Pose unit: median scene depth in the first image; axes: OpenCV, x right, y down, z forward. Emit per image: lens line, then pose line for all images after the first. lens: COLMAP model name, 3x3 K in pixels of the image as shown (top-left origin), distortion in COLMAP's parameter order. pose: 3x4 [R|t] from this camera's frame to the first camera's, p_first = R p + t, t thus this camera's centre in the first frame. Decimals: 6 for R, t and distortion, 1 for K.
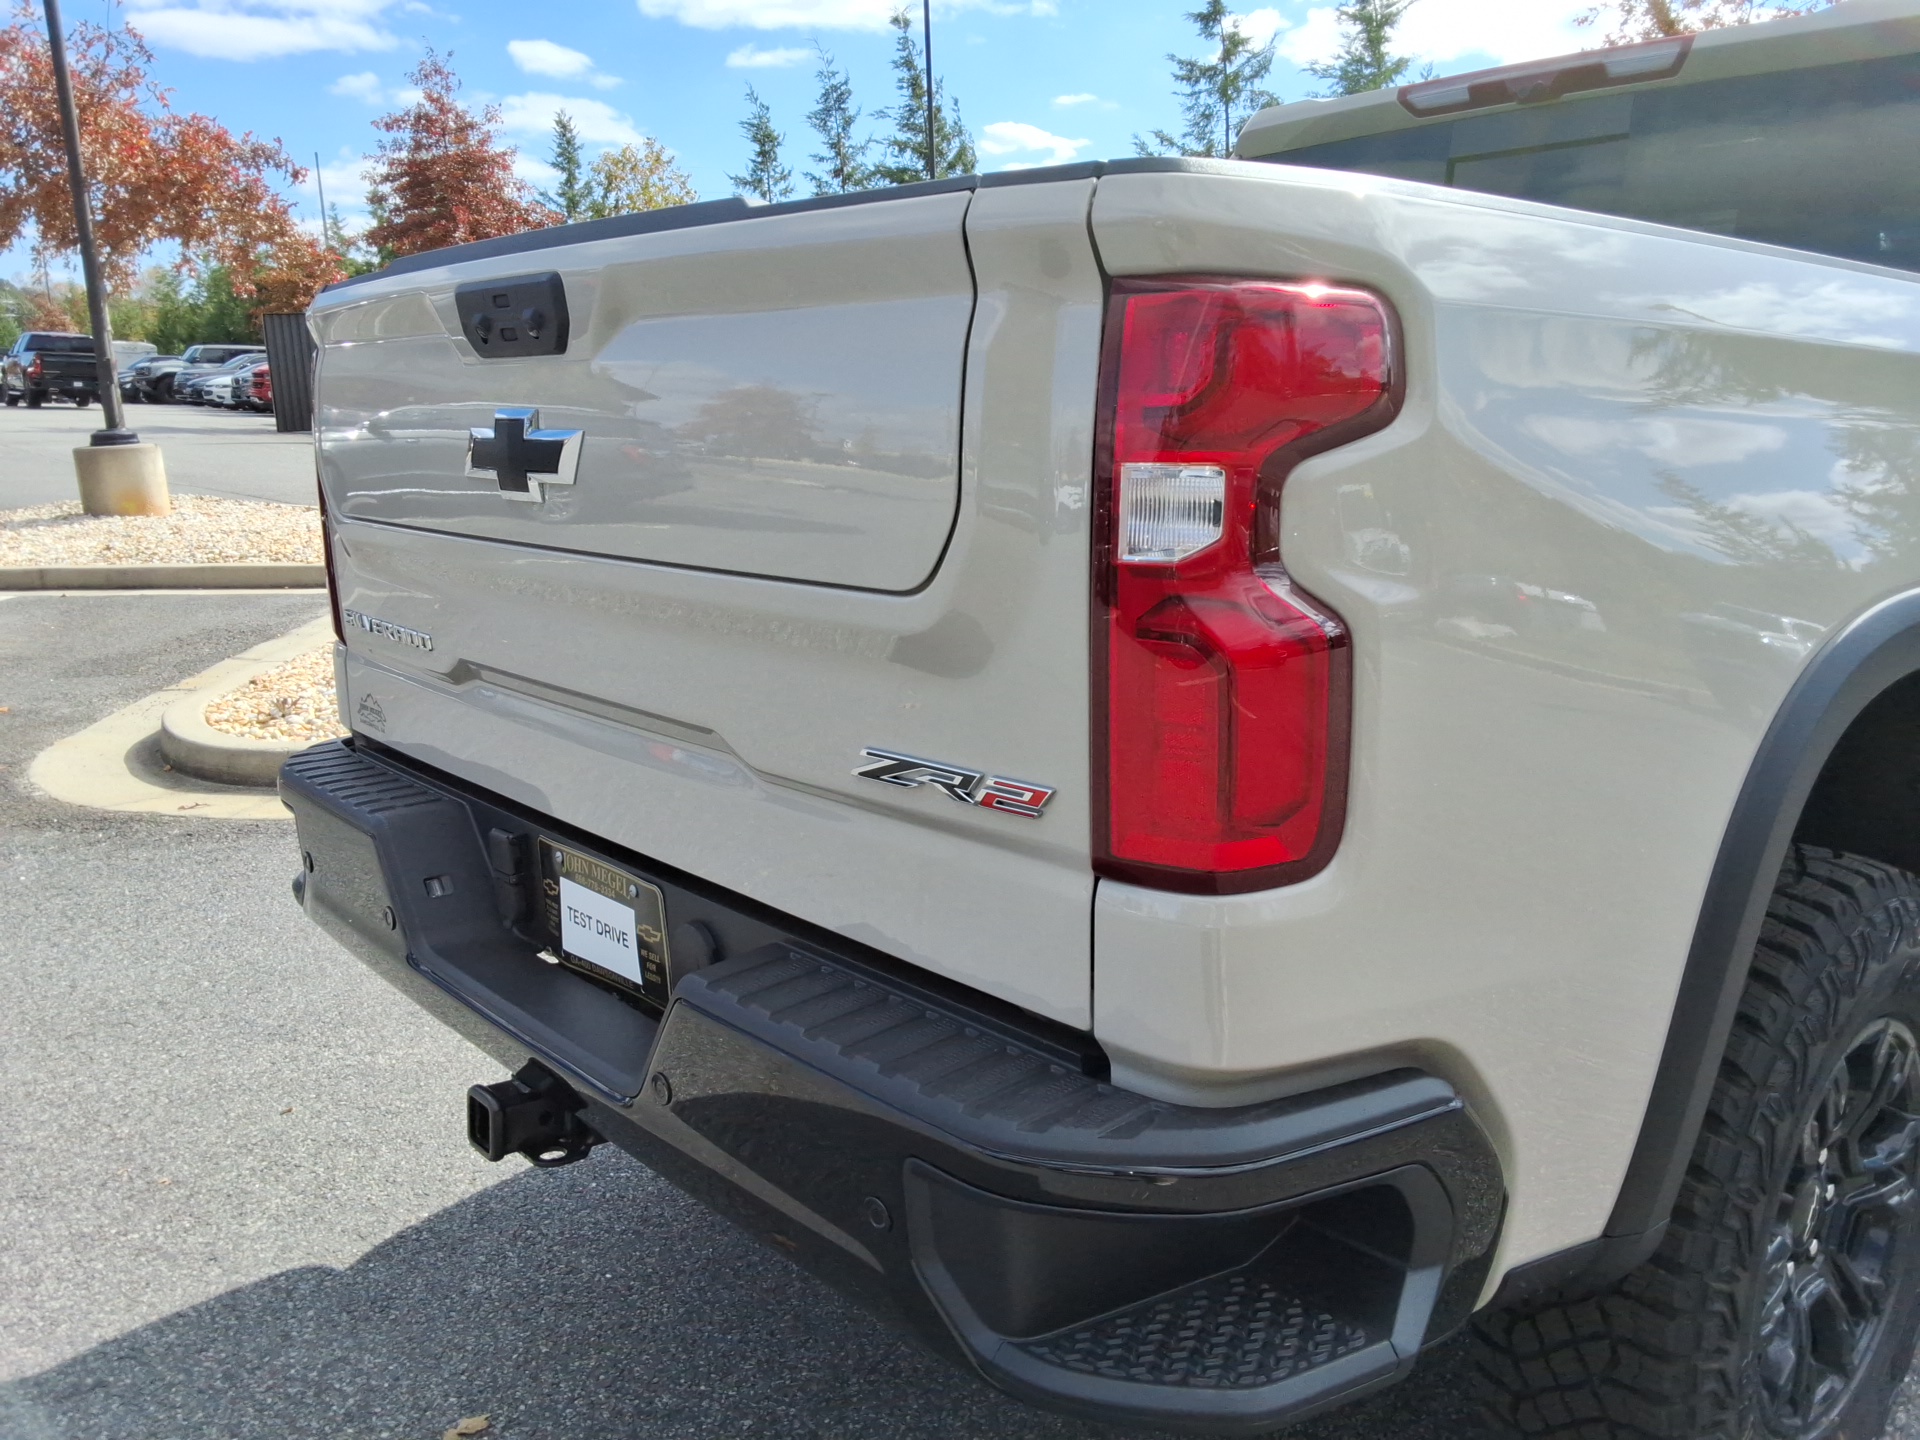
lens RADIAL K [[1537.9, 0, 996.9], [0, 1537.9, 716.9], [0, 0, 1]] dist [0.110612, -0.170129]
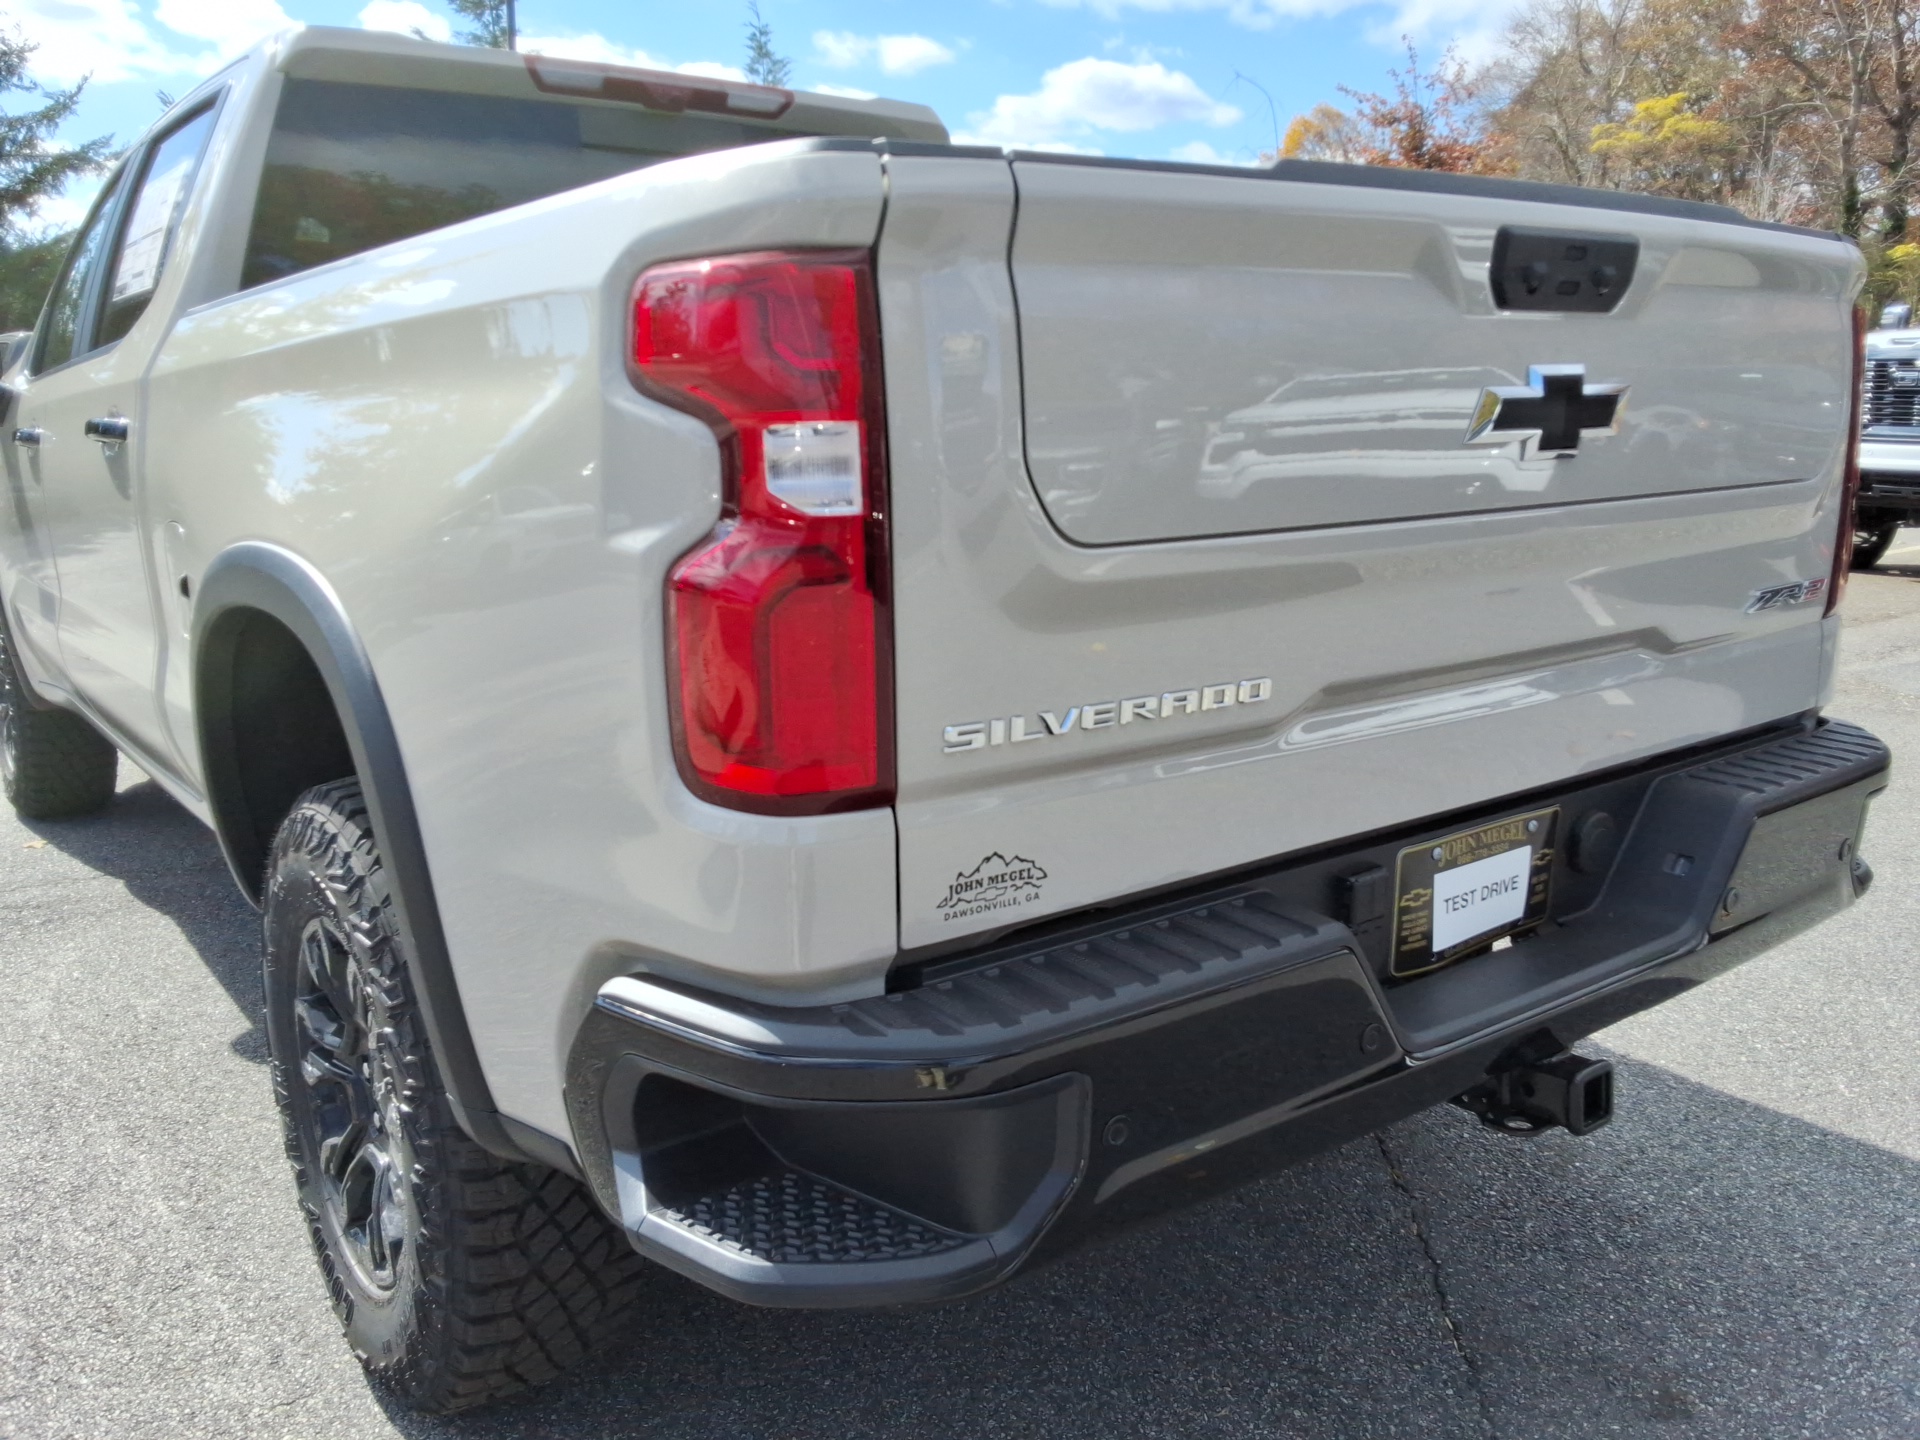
lens RADIAL K [[1537.9, 0, 963.9], [0, 1537.9, 689.6], [0, 0, 1]] dist [0.110612, -0.170129]
pose [[0.070135, -0.181335, 0.980917, -1.272216], [0.204254, 0.965115, 0.163809, -0.227165], [-0.976402, 0.188868, 0.104727, 1.239770]]
